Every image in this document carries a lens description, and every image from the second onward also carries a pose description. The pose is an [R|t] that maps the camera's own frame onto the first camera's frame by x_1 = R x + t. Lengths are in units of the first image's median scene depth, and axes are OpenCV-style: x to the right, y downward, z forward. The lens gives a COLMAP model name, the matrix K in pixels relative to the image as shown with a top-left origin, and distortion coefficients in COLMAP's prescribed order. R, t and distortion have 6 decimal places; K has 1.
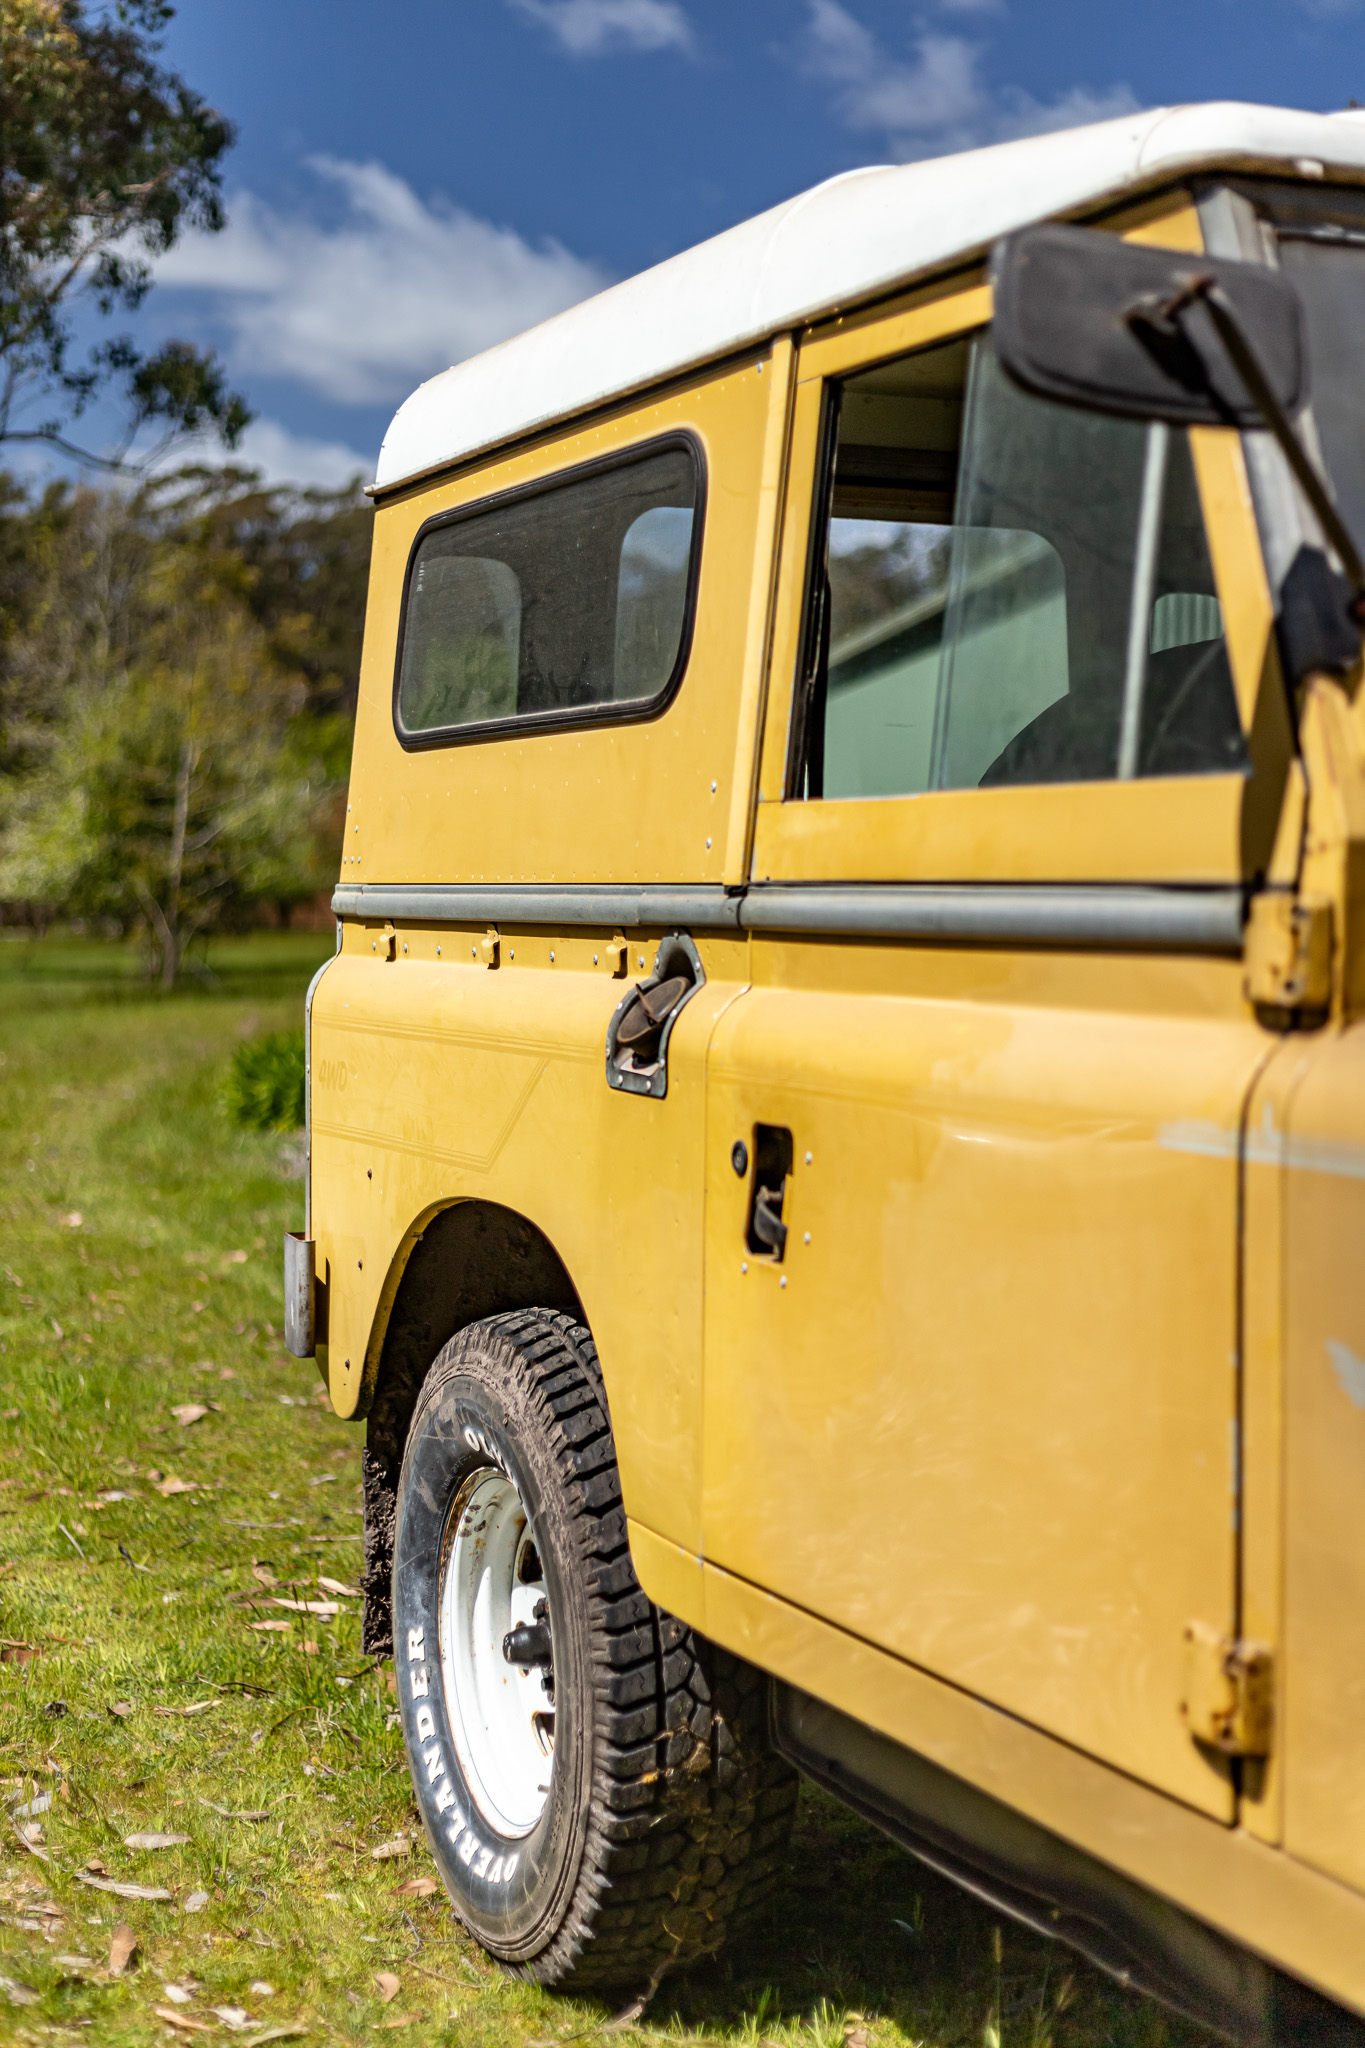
lens RADIAL K [[2999.6, 0, 682.5], [0, 2999.6, 1024.0], [0, 0, 1]] dist [-0.015940, -0.036147]
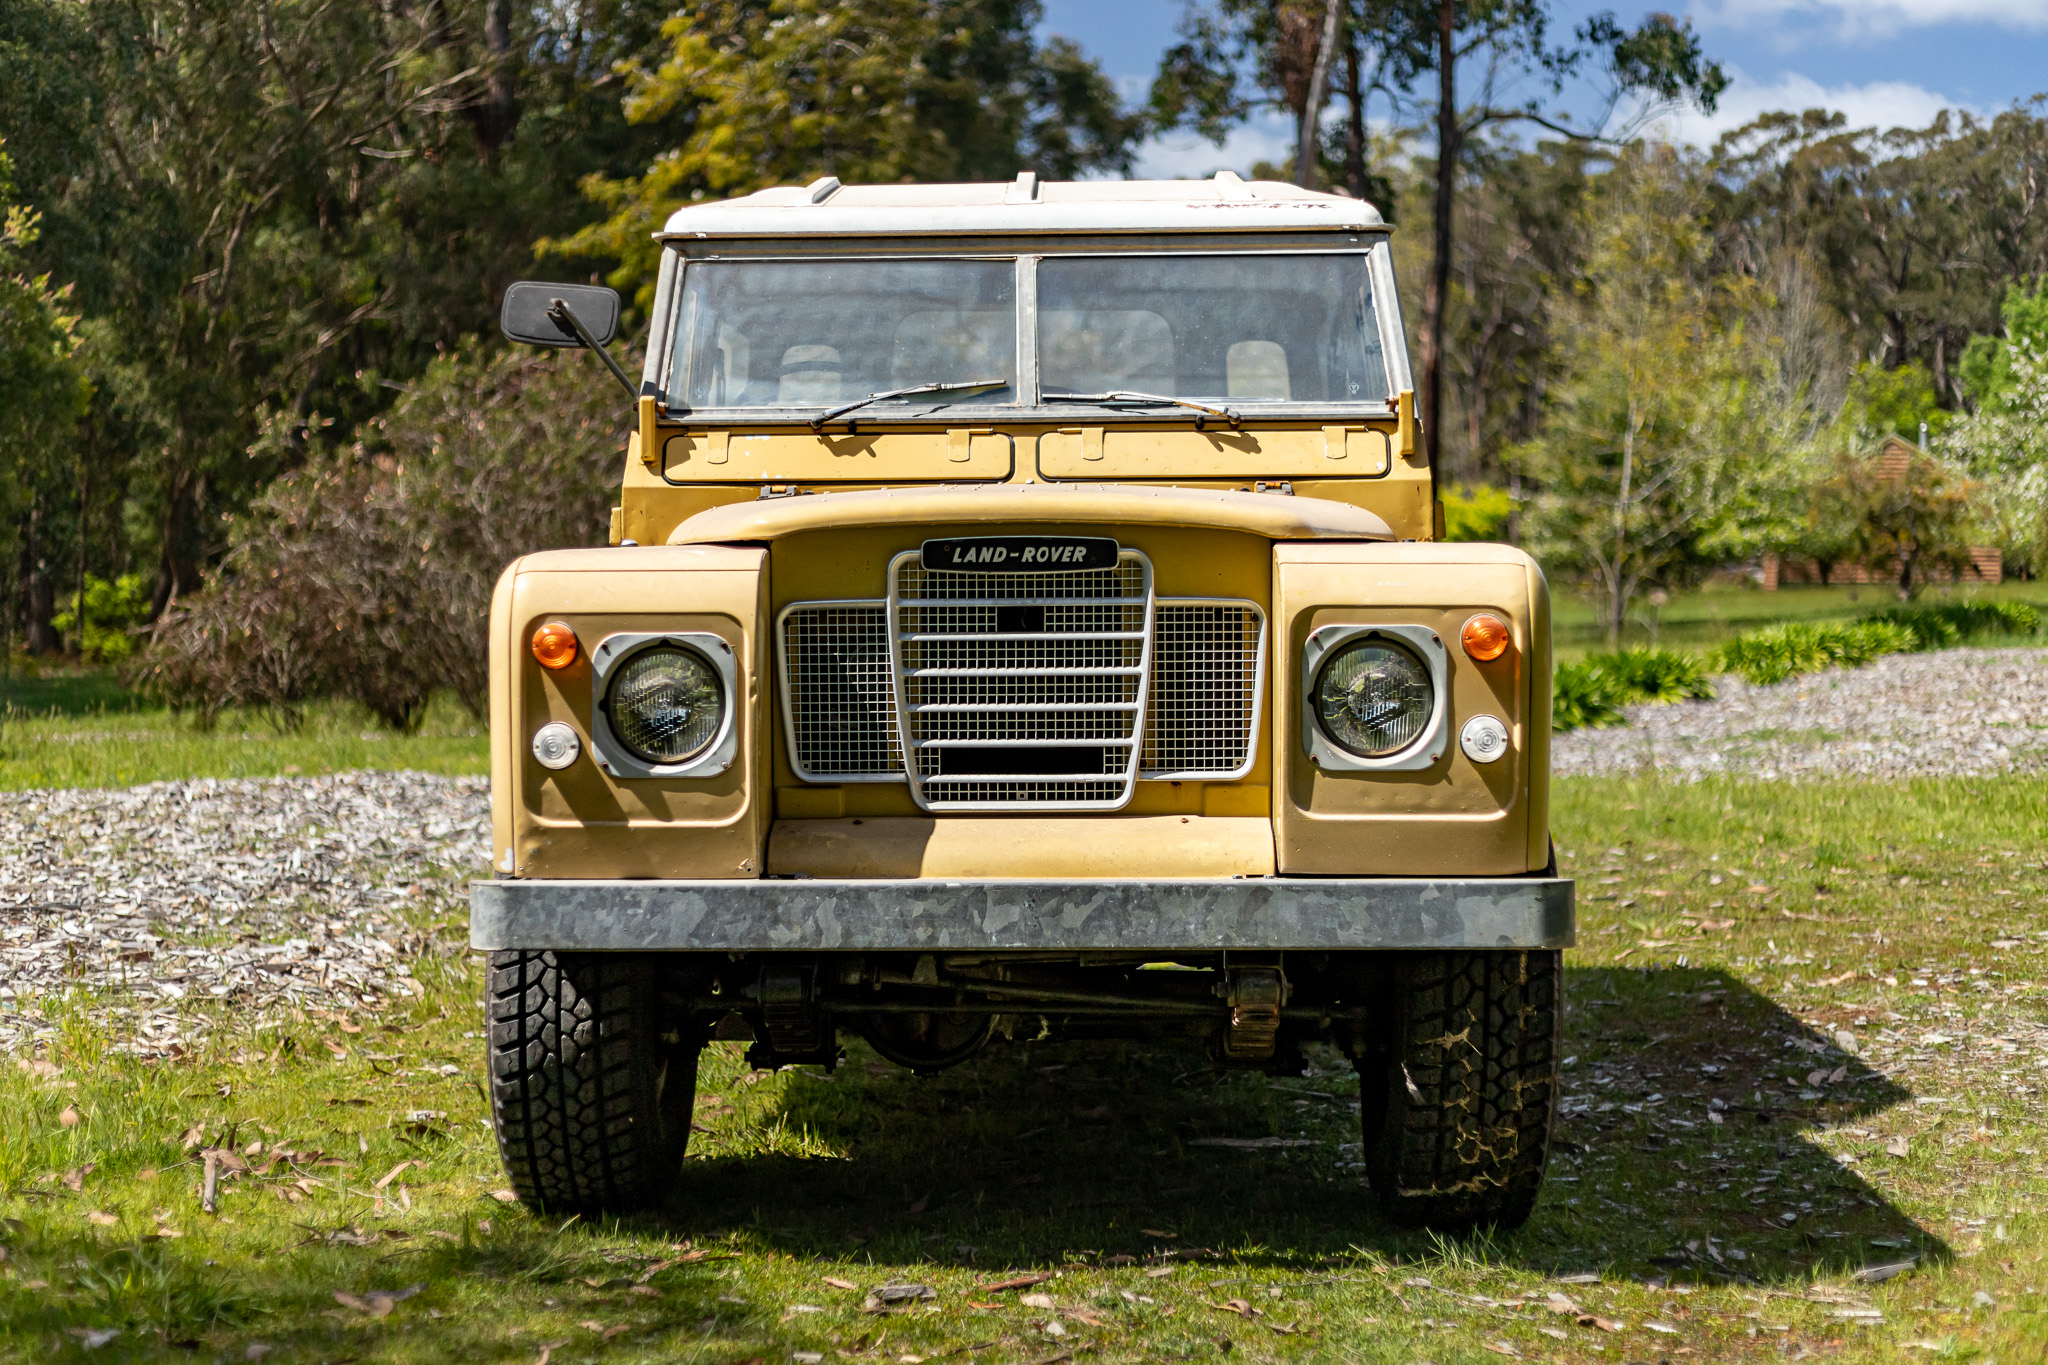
lens RADIAL K [[2999.6, 0, 979.5], [0, 2999.6, 684.5], [0, 0, 1]] dist [-0.015940, -0.036147]
pose [[0.912668, 0.006724, -0.408646, 0.967936], [-0.006568, 0.999977, 0.001785, 0.067916], [0.408648, 0.001055, 0.912691, -0.841864]]
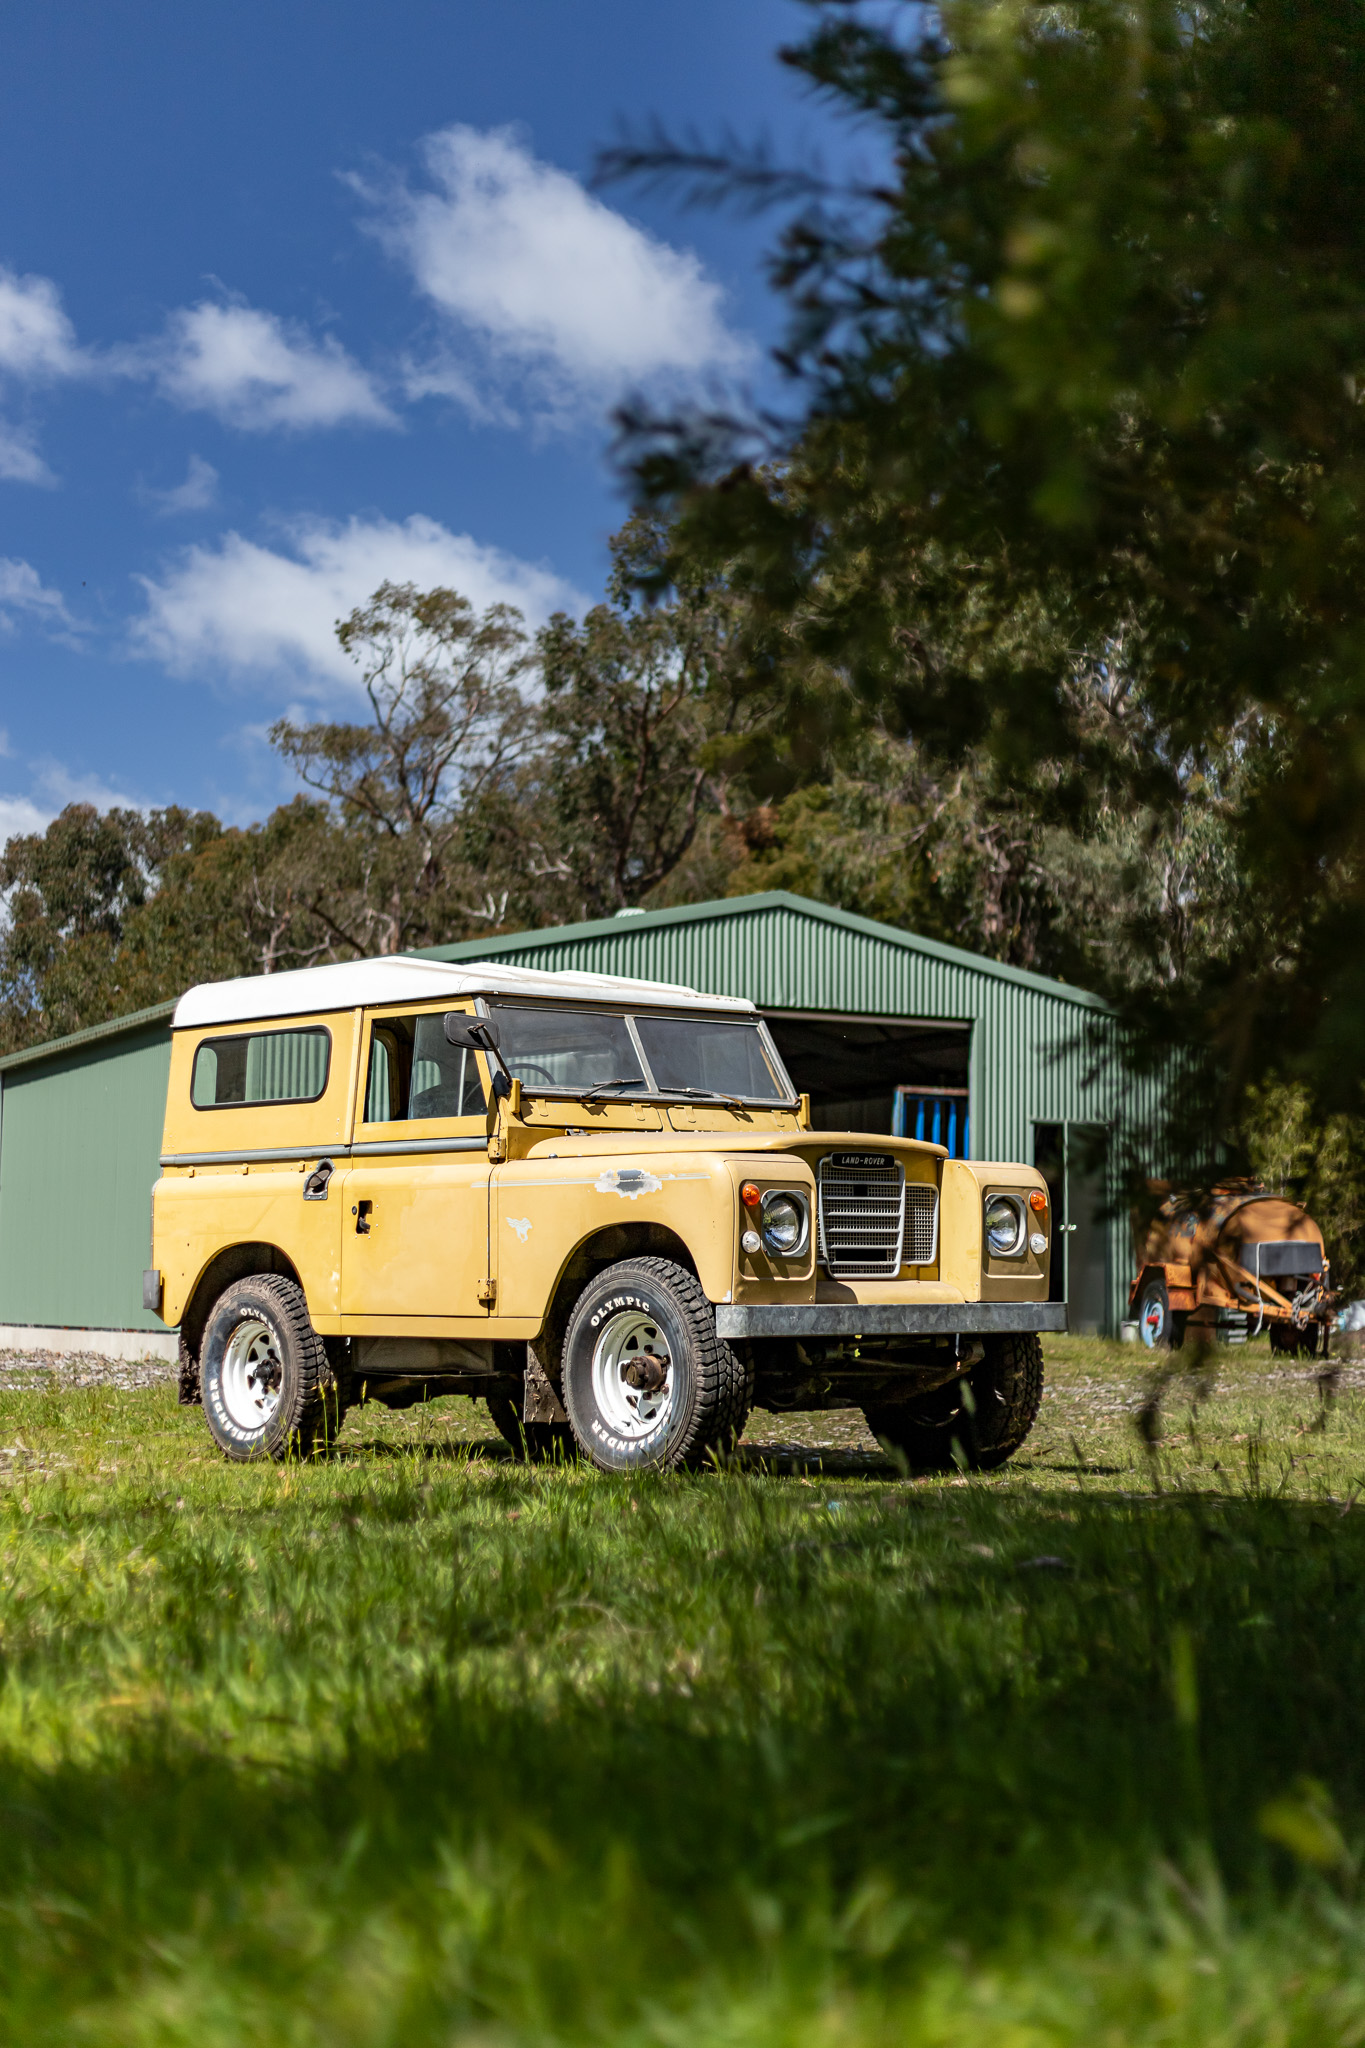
lens RADIAL K [[2826.3, 0, 682.5], [0, 2826.3, 1024.0], [0, 0, 1]] dist [-0.013786, -0.011772]
pose [[0.947553, 0.021658, 0.318863, -0.618452], [0.020068, 0.991701, -0.126994, 0.227997], [-0.318967, 0.126732, 0.939254, -2.180259]]
